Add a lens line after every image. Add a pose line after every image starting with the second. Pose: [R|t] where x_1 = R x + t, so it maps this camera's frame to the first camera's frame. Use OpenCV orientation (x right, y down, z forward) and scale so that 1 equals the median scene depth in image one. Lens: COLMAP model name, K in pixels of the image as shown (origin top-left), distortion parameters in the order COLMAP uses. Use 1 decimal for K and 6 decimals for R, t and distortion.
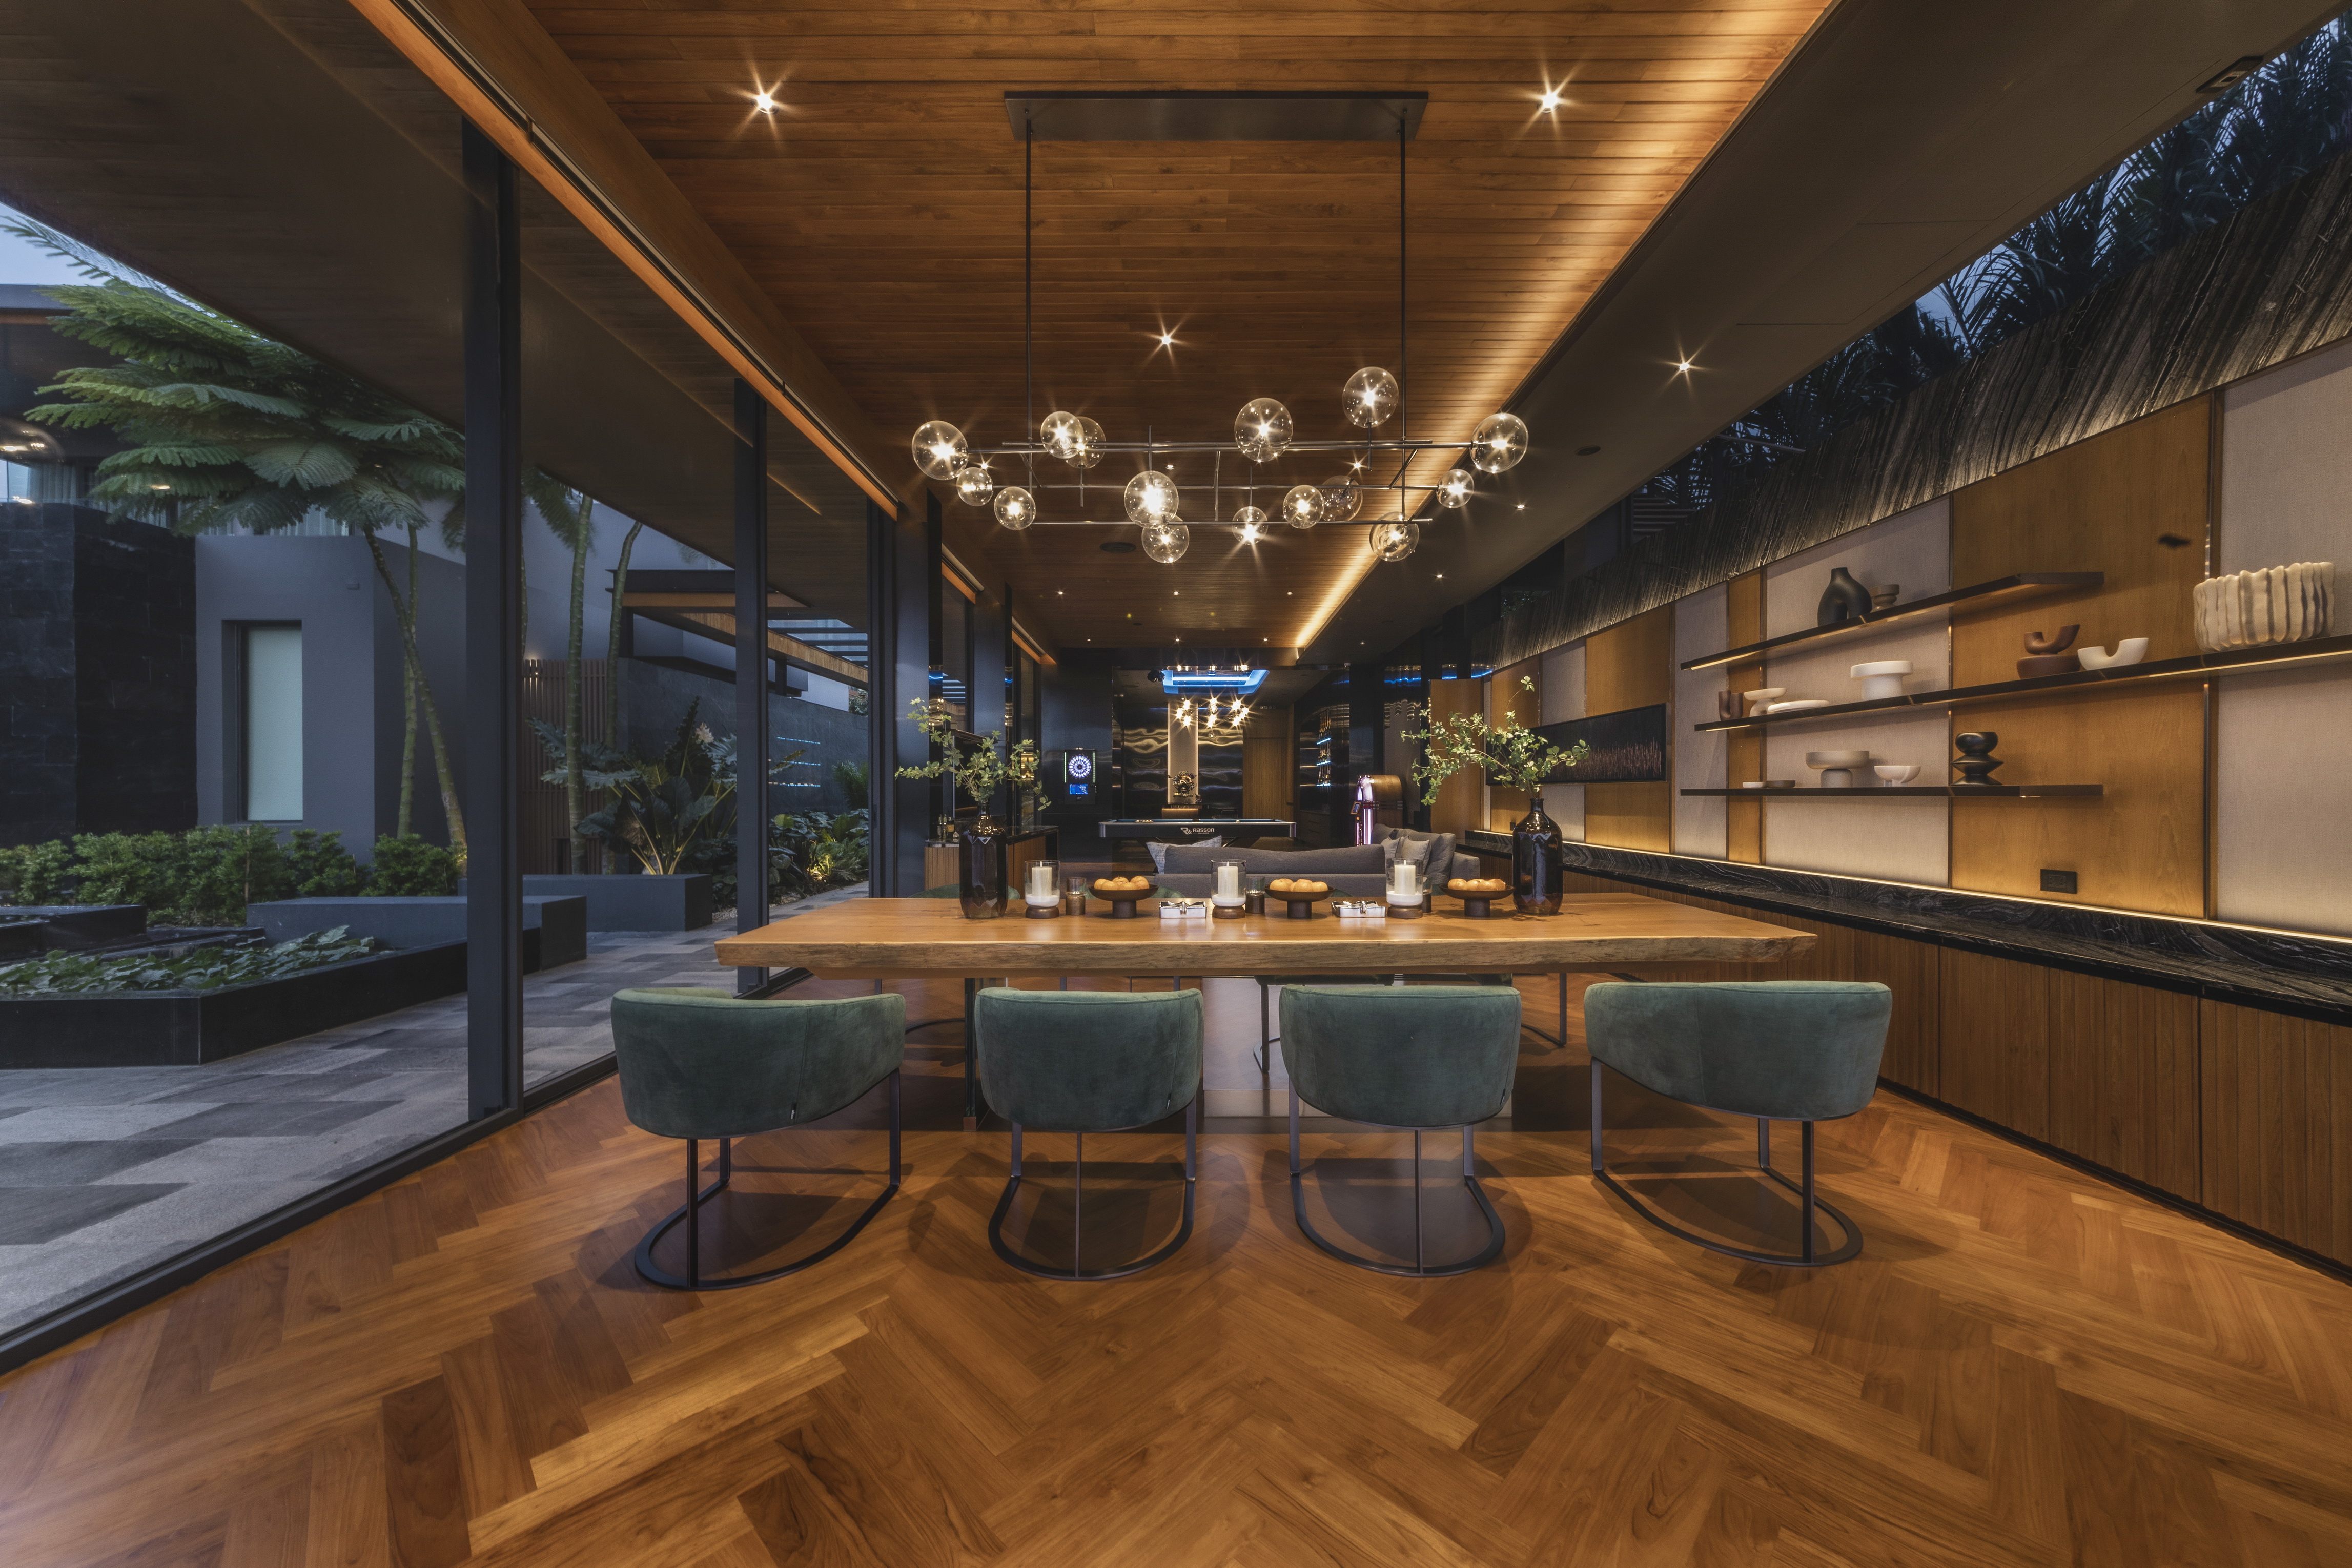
lens RADIAL K [[861.2, 0, 1187.8], [0, 861.2, 786.8], [0, 0, 1]] dist [-0.001037, -0.000027]
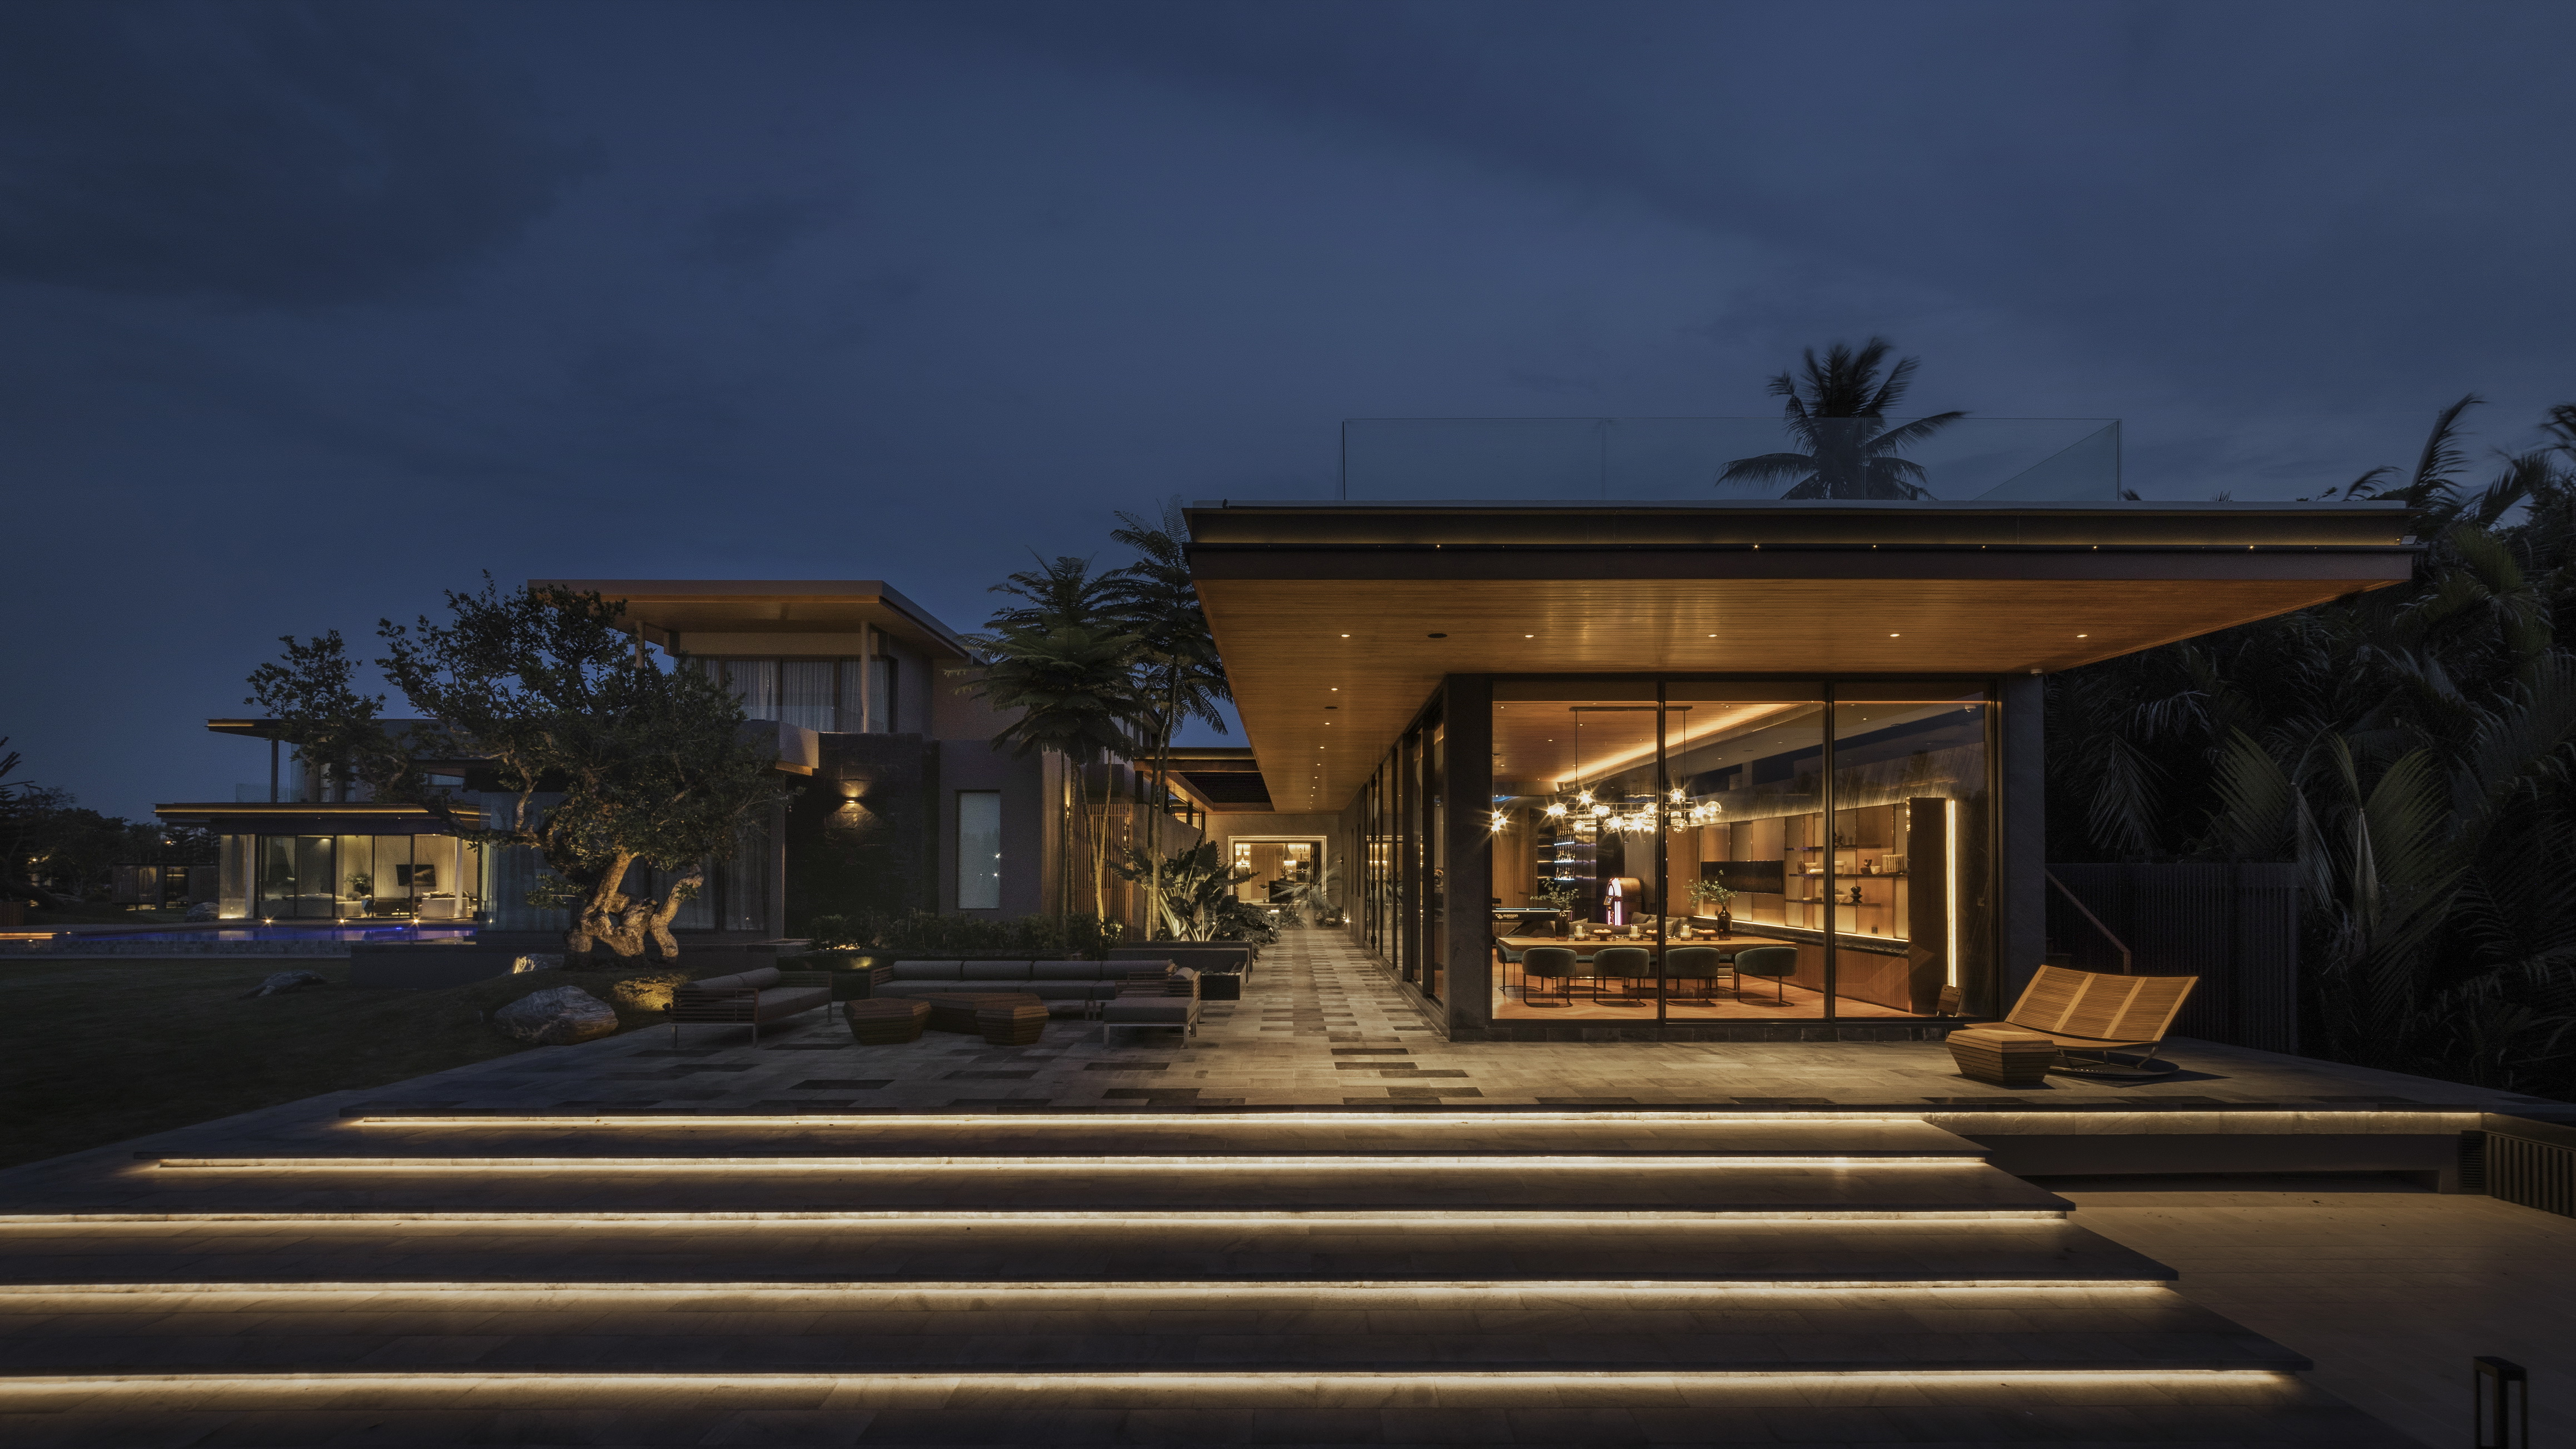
lens RADIAL K [[1161.7, 0, 1262.4], [0, 1161.7, 712.0], [0, 0, 1]] dist [-0.013816, -0.000686]
pose [[0.999906, 0.000542, -0.013724, -0.679865], [-0.002221, 0.992451, -0.122621, -0.092190], [0.013554, 0.122640, 0.992359, -1.844927]]
